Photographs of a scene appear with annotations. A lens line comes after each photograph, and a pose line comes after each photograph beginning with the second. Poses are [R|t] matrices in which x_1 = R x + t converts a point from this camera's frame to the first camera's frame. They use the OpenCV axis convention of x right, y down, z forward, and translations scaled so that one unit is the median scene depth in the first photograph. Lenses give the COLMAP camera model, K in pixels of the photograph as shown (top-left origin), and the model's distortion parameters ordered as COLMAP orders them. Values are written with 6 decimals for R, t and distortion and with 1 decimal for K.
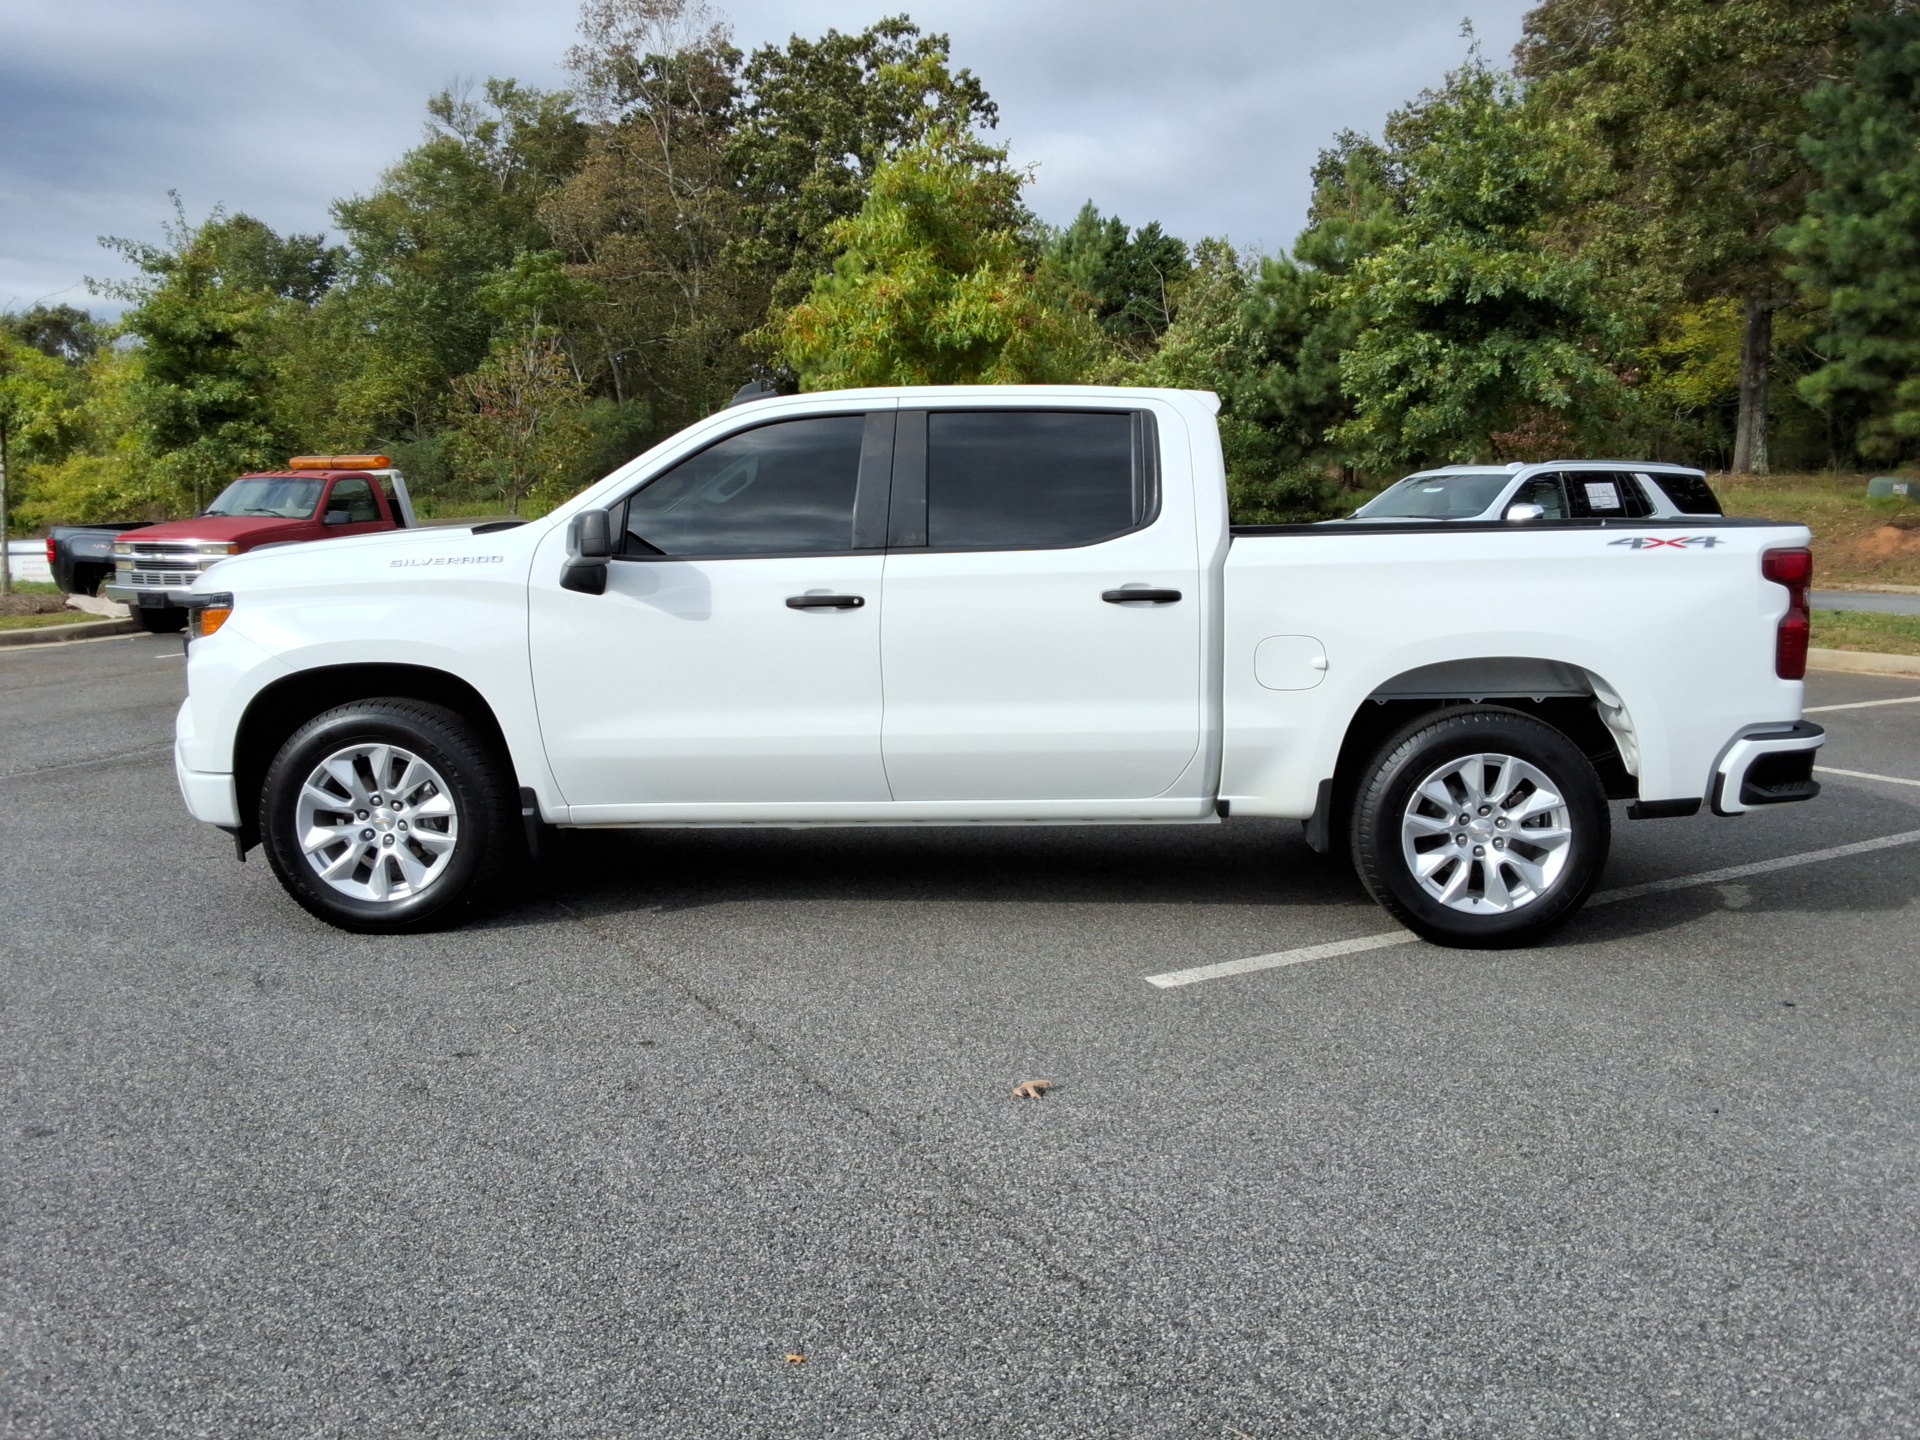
lens RADIAL K [[1516.3, 0, 962.2], [0, 1516.3, 719.2], [0, 0, 1]] dist [0.057488, -0.089253]
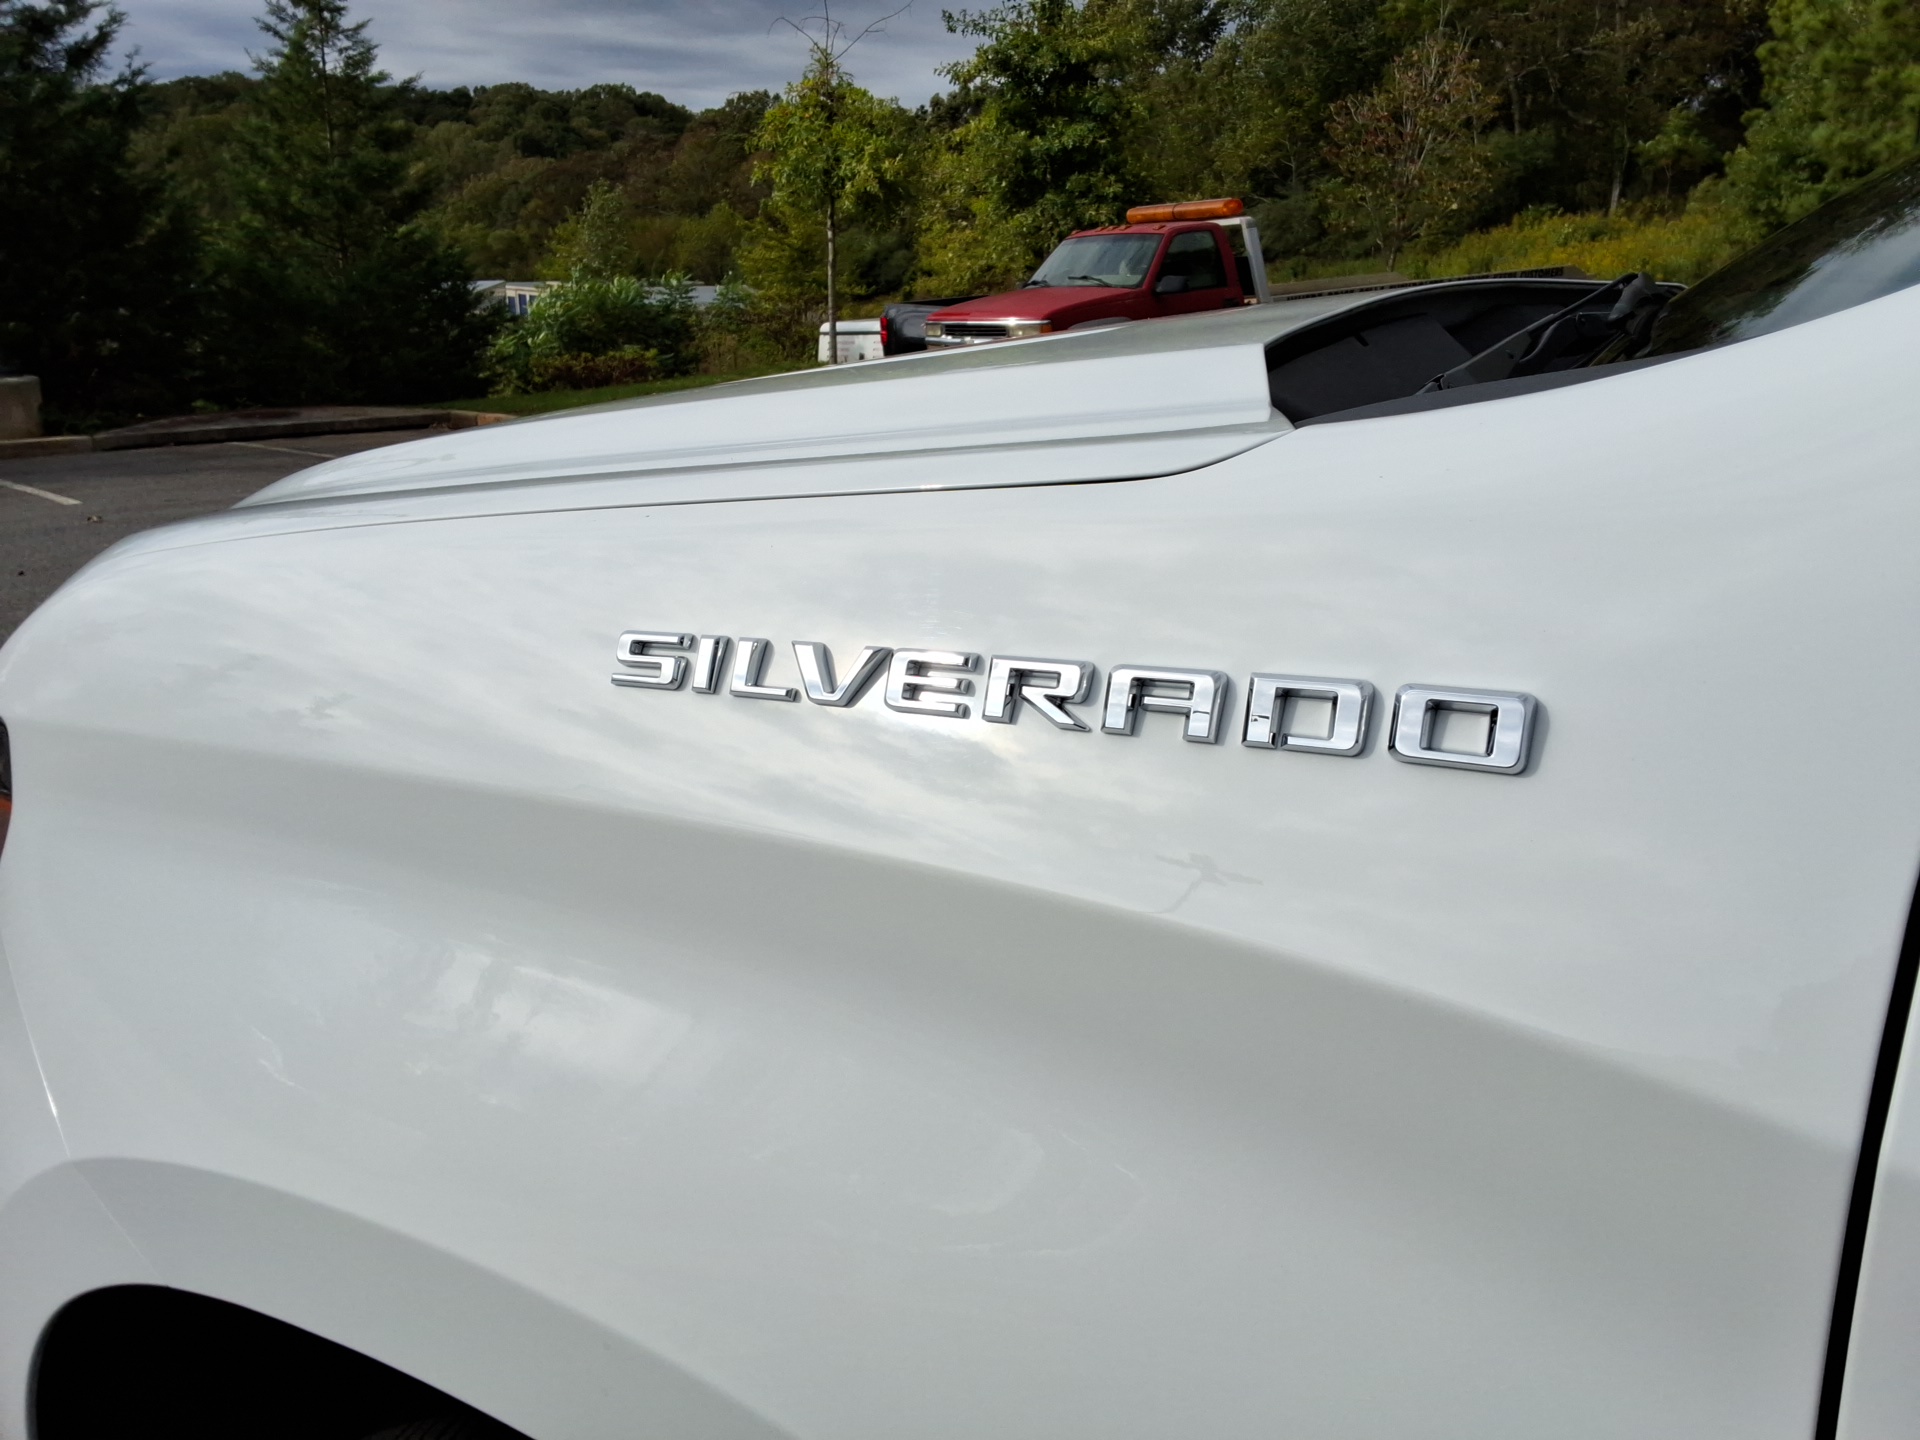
lens RADIAL K [[1516.3, 0, 1001.9], [0, 1516.3, 734.9], [0, 0, 1]] dist [0.057488, -0.089253]
pose [[0.868521, 0.118936, -0.481172, -0.061592], [-0.040458, 0.984555, 0.170336, -0.025706], [0.493999, -0.128473, 0.859918, 0.191767]]
